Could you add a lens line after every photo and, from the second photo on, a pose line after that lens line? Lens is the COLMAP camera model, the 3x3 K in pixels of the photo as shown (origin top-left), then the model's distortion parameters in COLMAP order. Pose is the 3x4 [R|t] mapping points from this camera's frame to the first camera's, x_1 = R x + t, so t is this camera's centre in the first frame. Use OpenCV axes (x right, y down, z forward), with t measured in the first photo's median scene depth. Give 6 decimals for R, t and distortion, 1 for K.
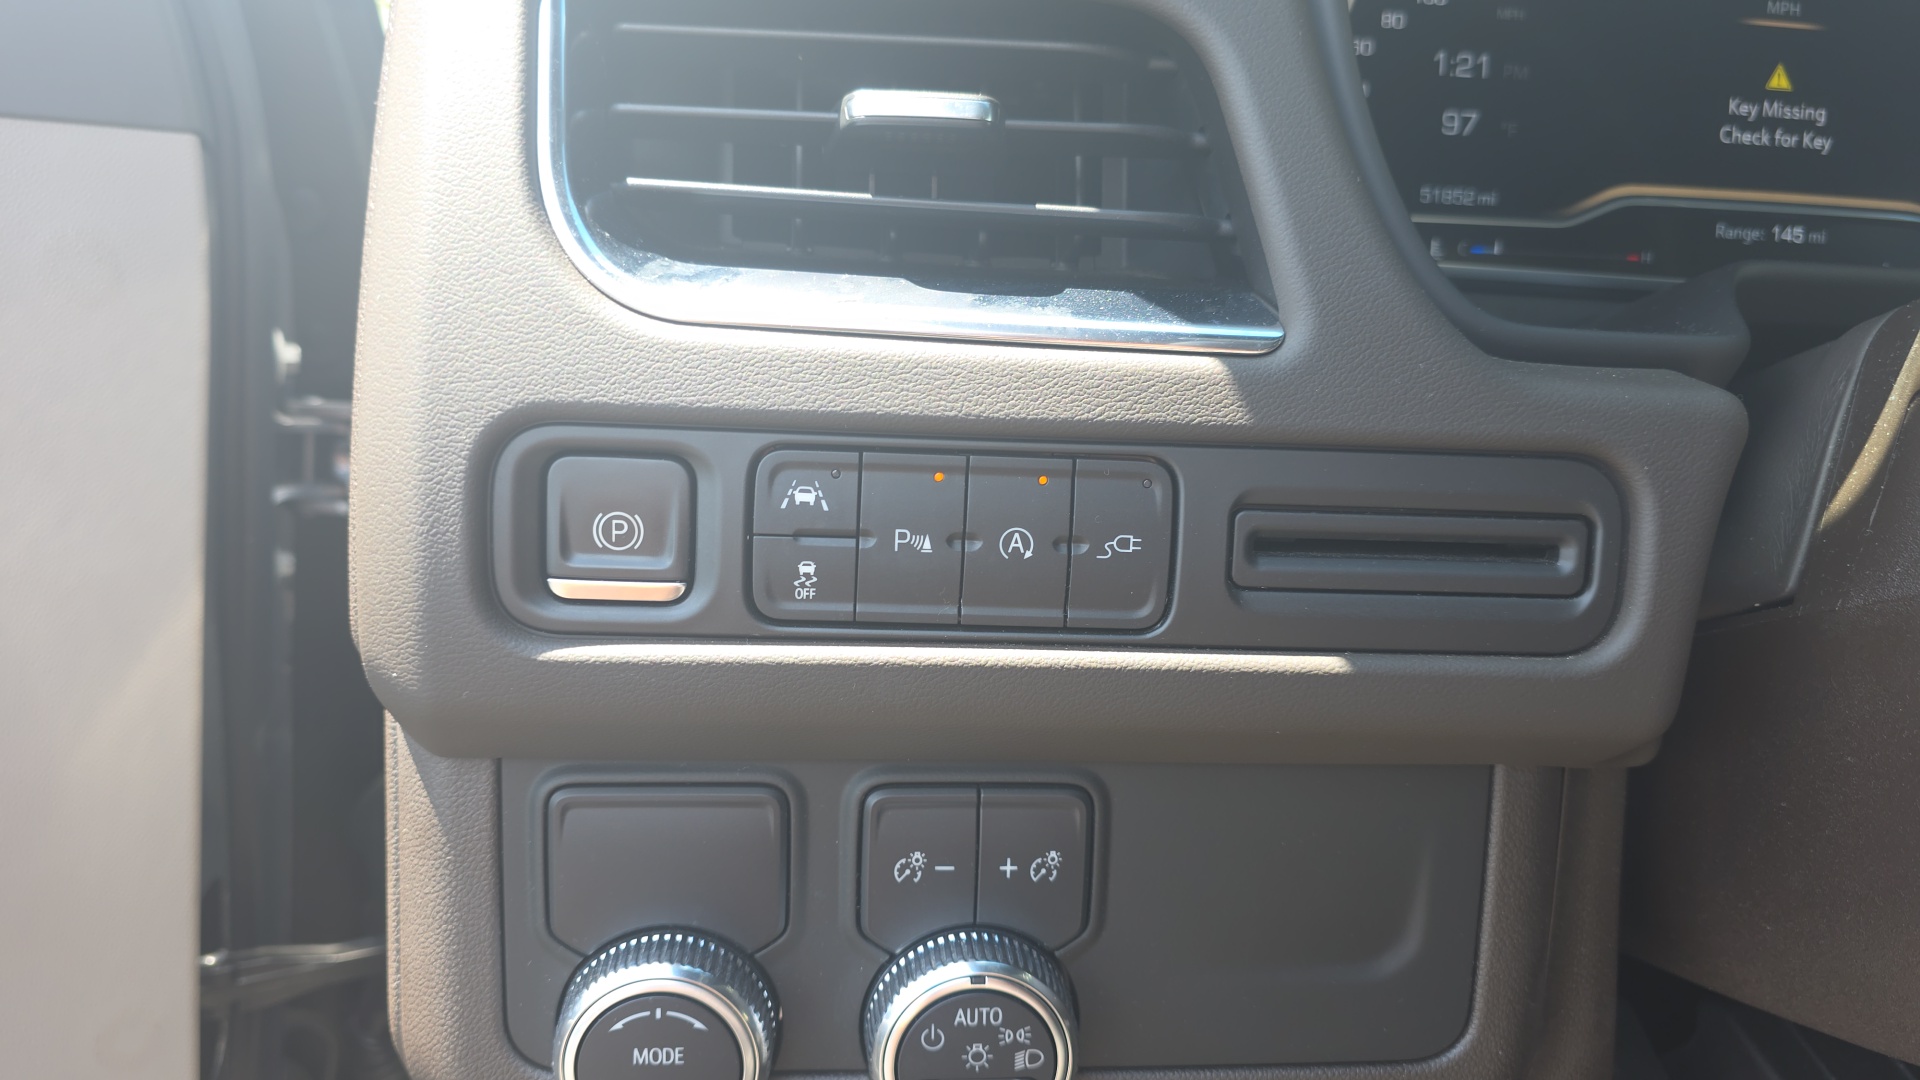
lens RADIAL K [[1353.9, 0, 963.5], [0, 1353.9, 481.2], [0, 0, 1]] dist [-0.000605, -0.051712]
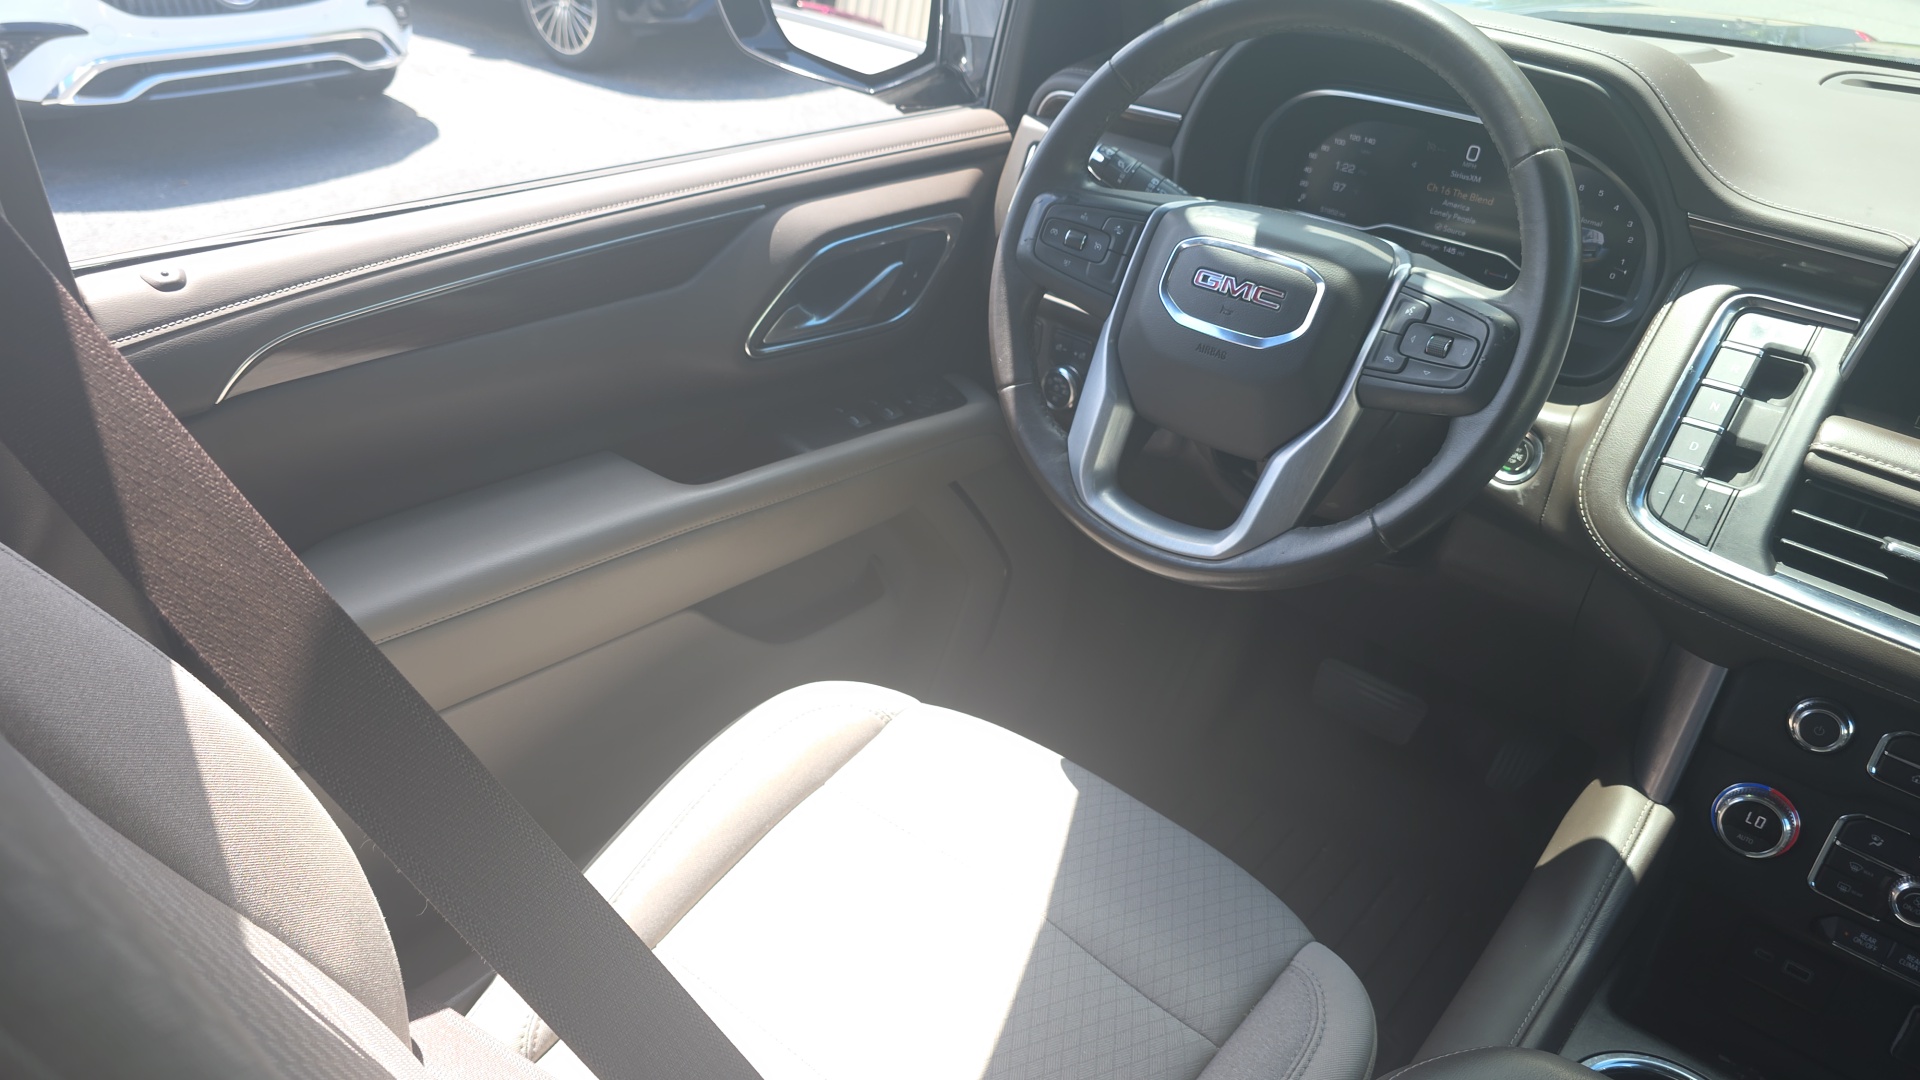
lens RADIAL K [[1303.9, 0, 950.4], [0, 1303.9, 551.1], [0, 0, 1]] dist [0.050581, -0.061573]
pose [[0.691850, 0.374067, -0.617591, 2.730165], [-0.177384, 0.917180, 0.356812, -0.607827], [0.699914, -0.137310, 0.700904, -2.507680]]
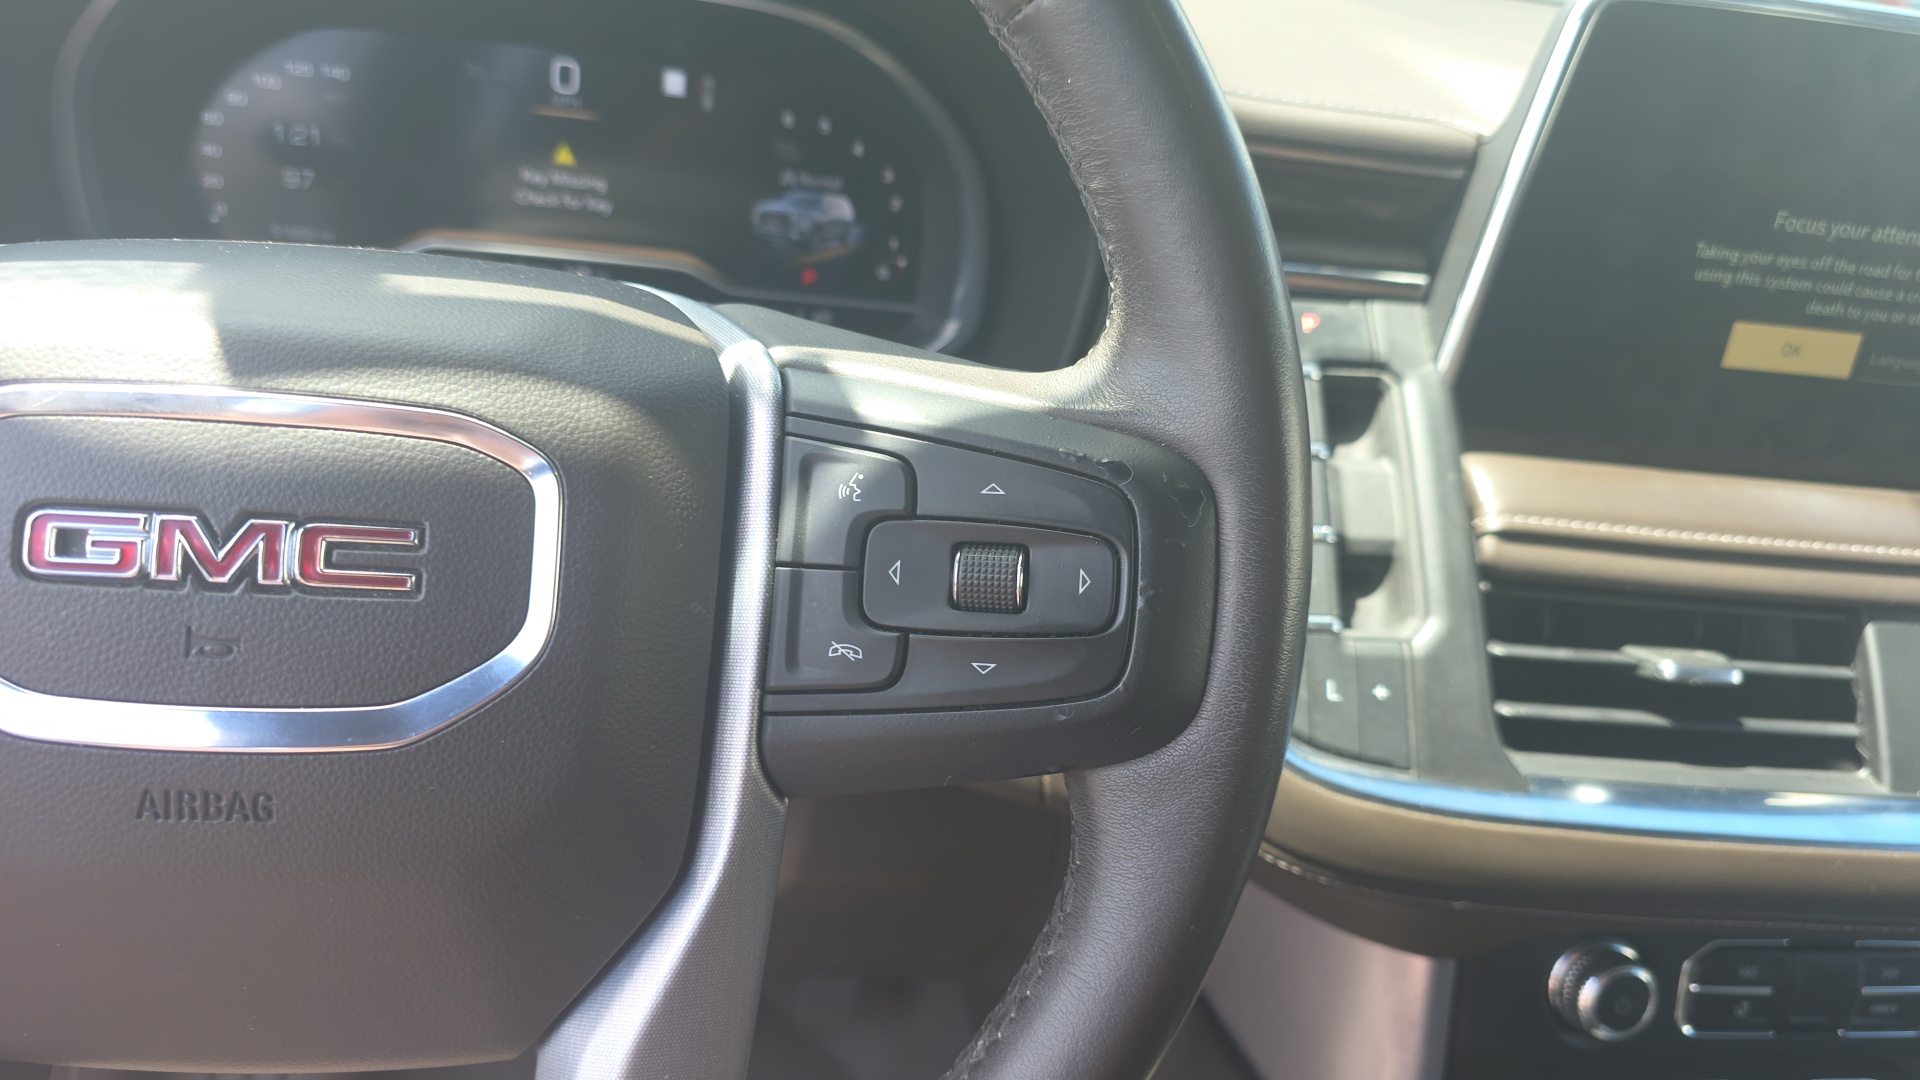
lens RADIAL K [[1342.9, 0, 975.5], [0, 1342.9, 541.4], [0, 0, 1]] dist [0.042044, -0.091750]
pose [[0.996492, 0.067176, 0.049914, 1.487263], [-0.077369, 0.966833, 0.243408, -0.439492], [-0.031907, -0.246416, 0.968639, -0.612911]]
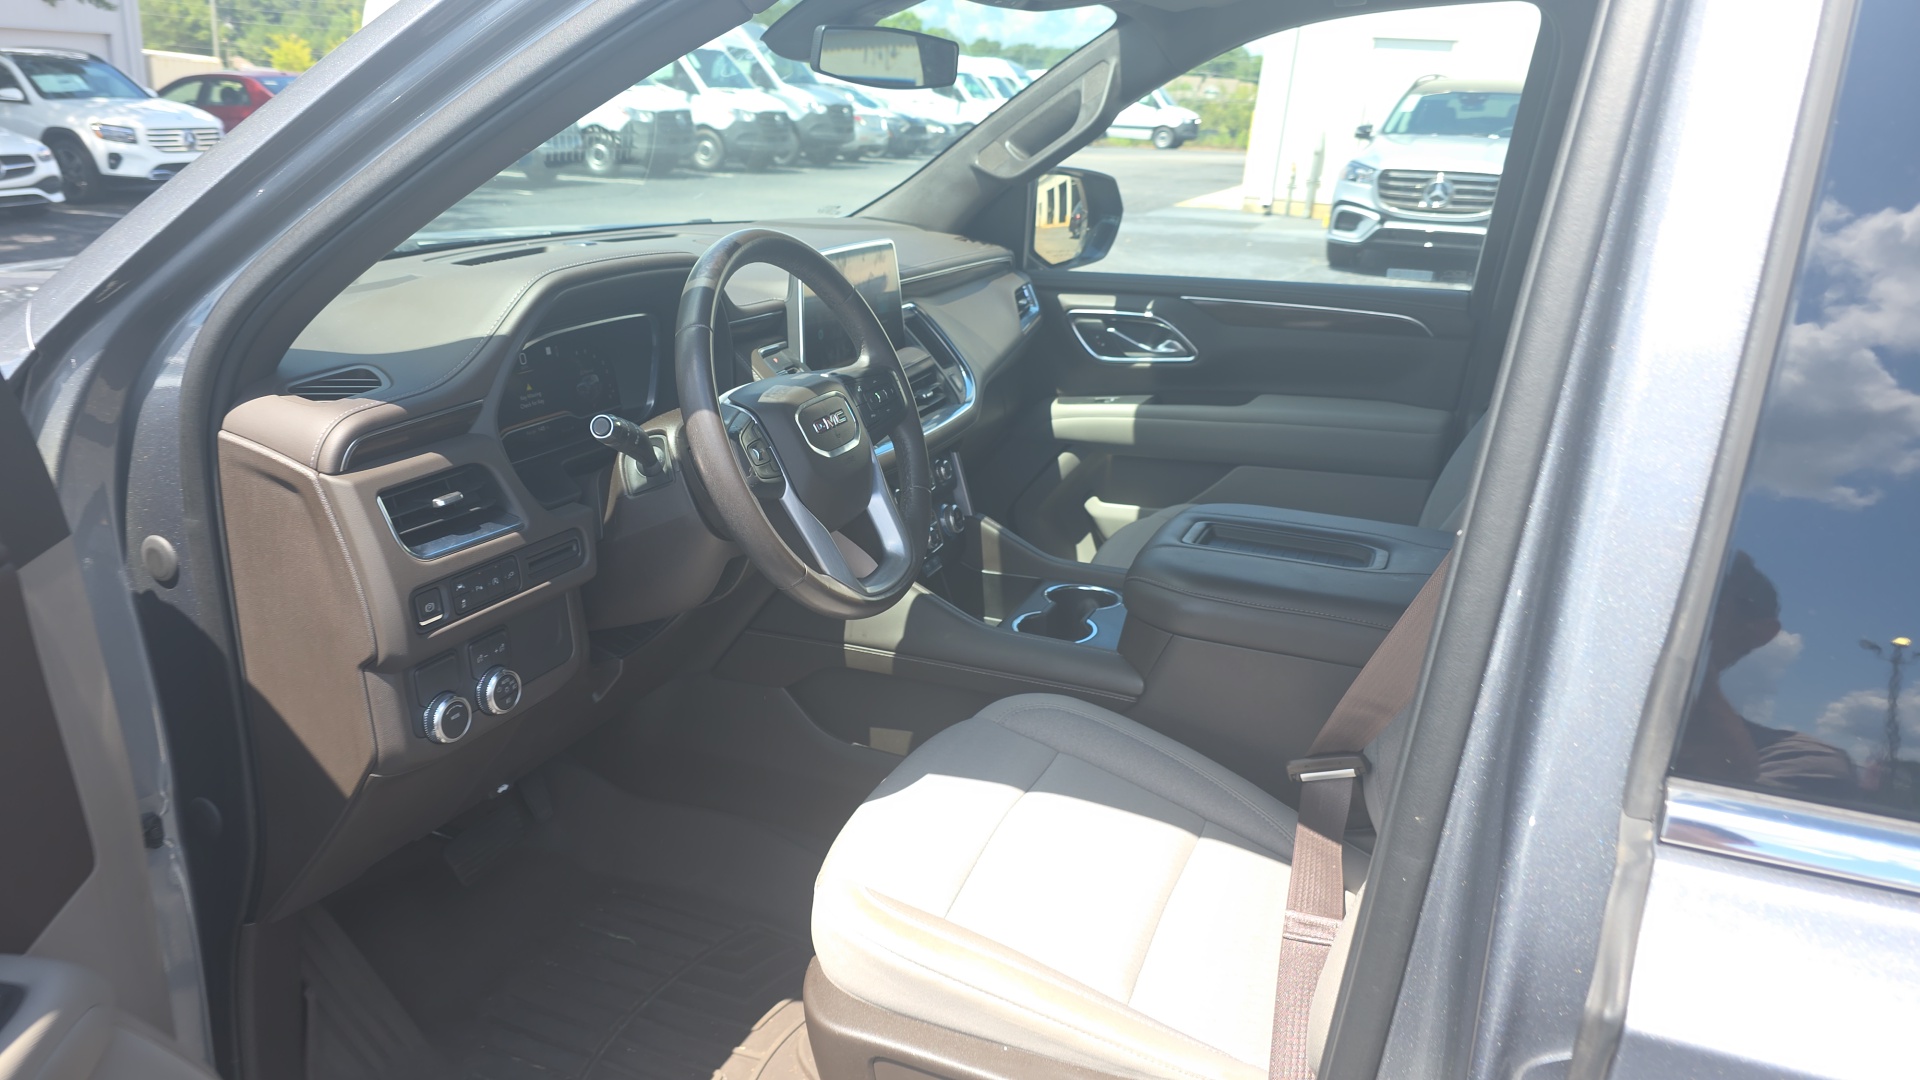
lens RADIAL K [[1280.3, 0, 884.7], [0, 1280.3, 508.6], [0, 0, 1]] dist [0.071818, -0.059487]
pose [[0.504340, -0.287480, 0.814246, -2.650411], [0.184527, 0.957053, 0.223605, -0.880827], [-0.843558, 0.037477, 0.535728, -2.388602]]
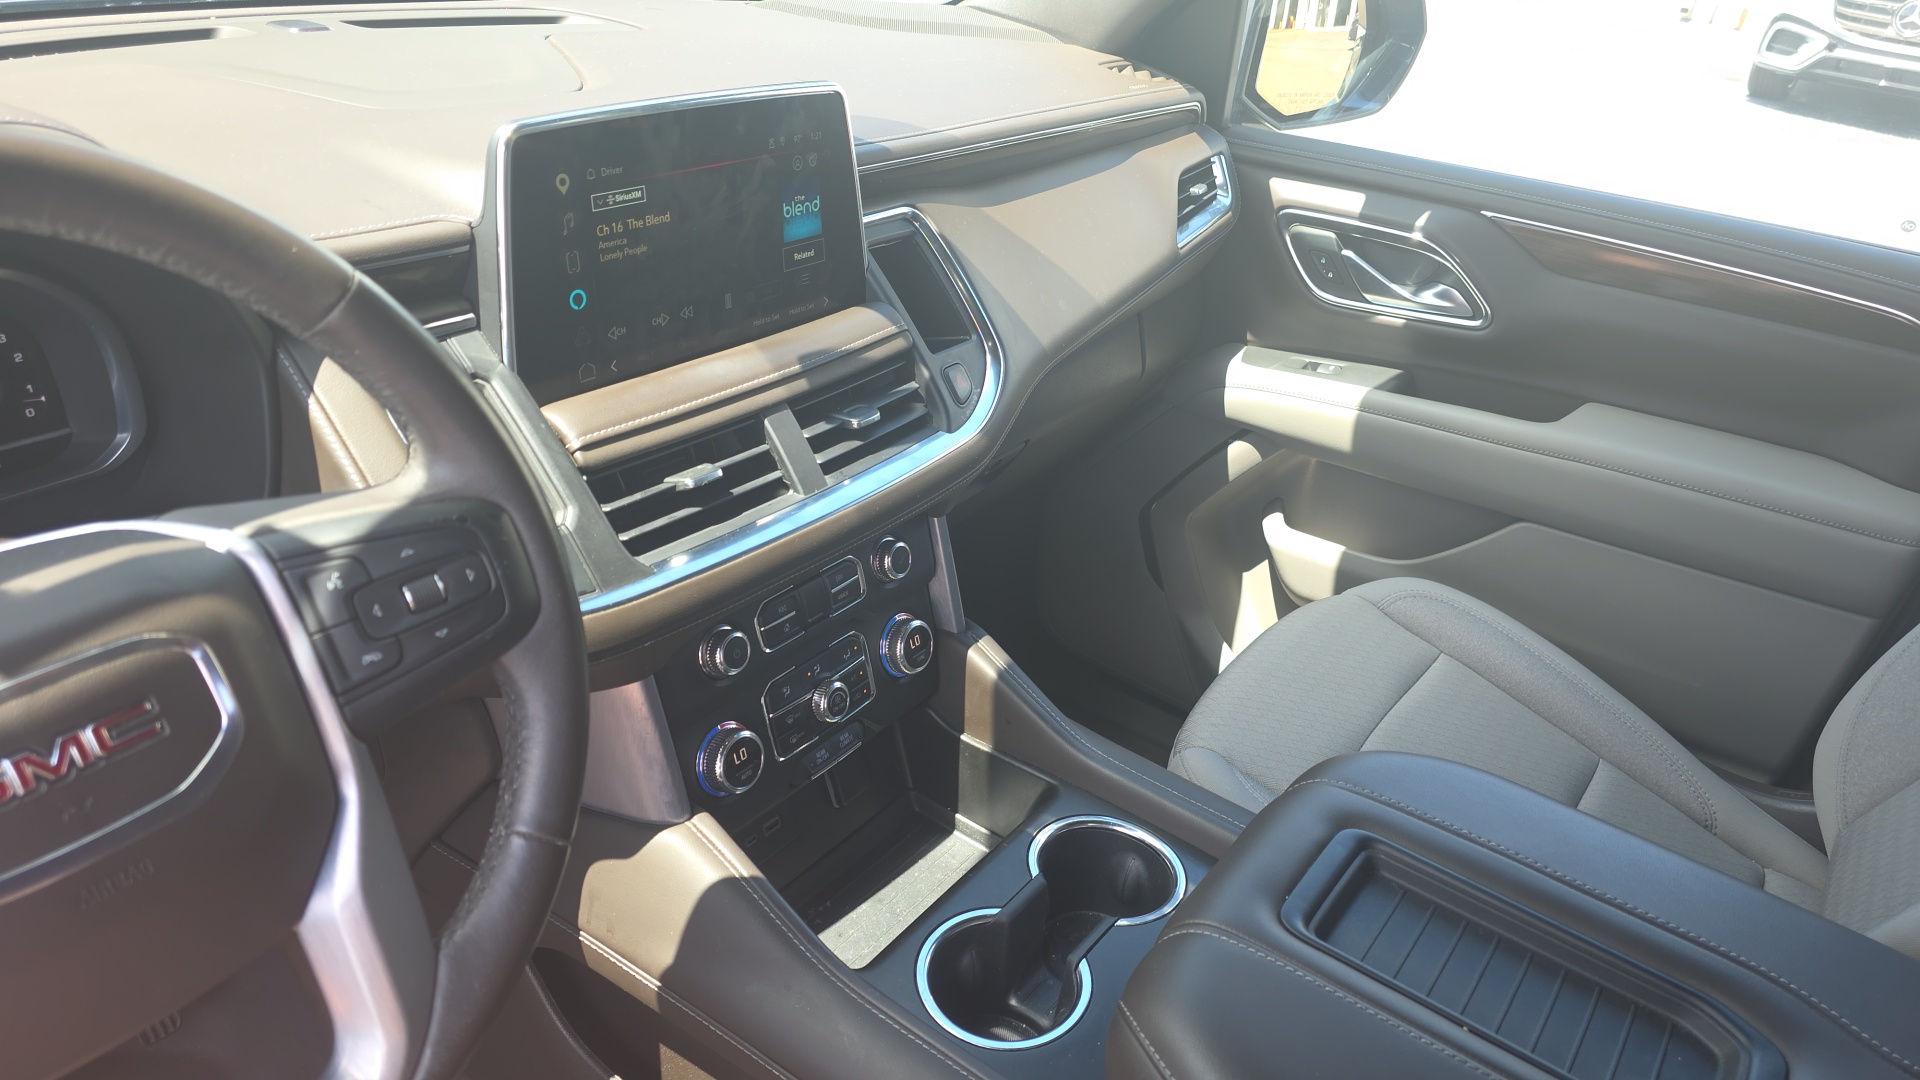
lens RADIAL K [[1285.0, 0, 960.0], [0, 1285.0, 540.0], [0, 0, 1]] dist [0.060457, -0.063429]
pose [[0.668313, -0.347046, 0.657964, 0.874857], [0.100528, 0.918525, 0.382369, -0.879305], [-0.737056, -0.189398, 0.648750, -1.445017]]
